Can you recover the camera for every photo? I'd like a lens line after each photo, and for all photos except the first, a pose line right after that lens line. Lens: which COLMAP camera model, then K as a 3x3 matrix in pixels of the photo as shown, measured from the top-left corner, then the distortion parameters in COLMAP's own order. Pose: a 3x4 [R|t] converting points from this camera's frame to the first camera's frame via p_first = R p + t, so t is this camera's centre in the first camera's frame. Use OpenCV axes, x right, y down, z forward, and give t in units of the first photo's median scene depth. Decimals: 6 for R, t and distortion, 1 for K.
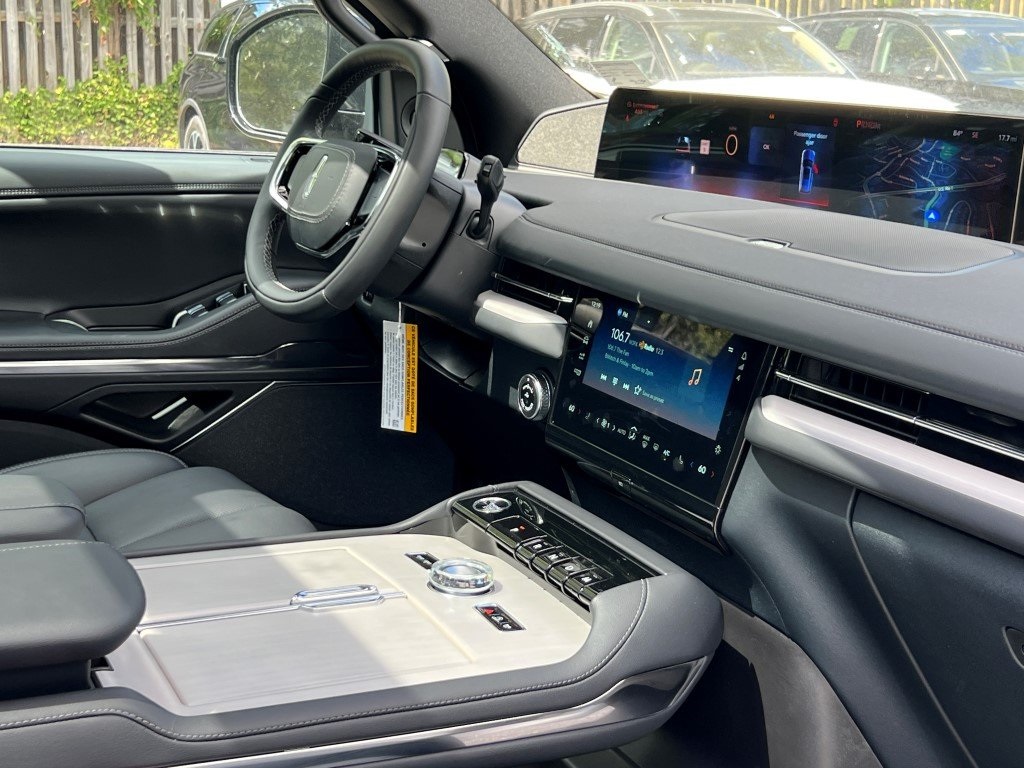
lens RADIAL K [[1501.7, 0, 512.0], [0, 1501.7, 384.0], [0, 0, 1]] dist [0.341760, -1.654583]
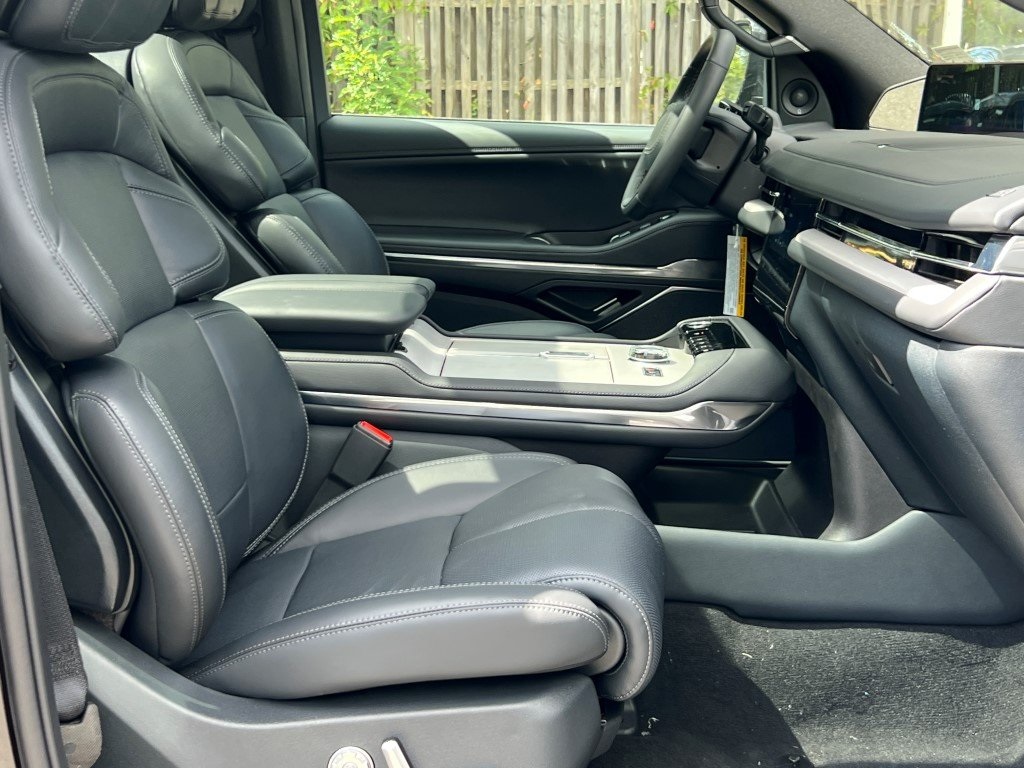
lens RADIAL K [[1501.7, 0, 512.0], [0, 1501.7, 384.0], [0, 0, 1]] dist [0.341760, -1.654583]
pose [[0.880412, 0.063465, -0.469943, 0.394557], [-0.083842, 0.996224, -0.022534, 0.138909], [0.466738, 0.059240, 0.882409, -0.309605]]
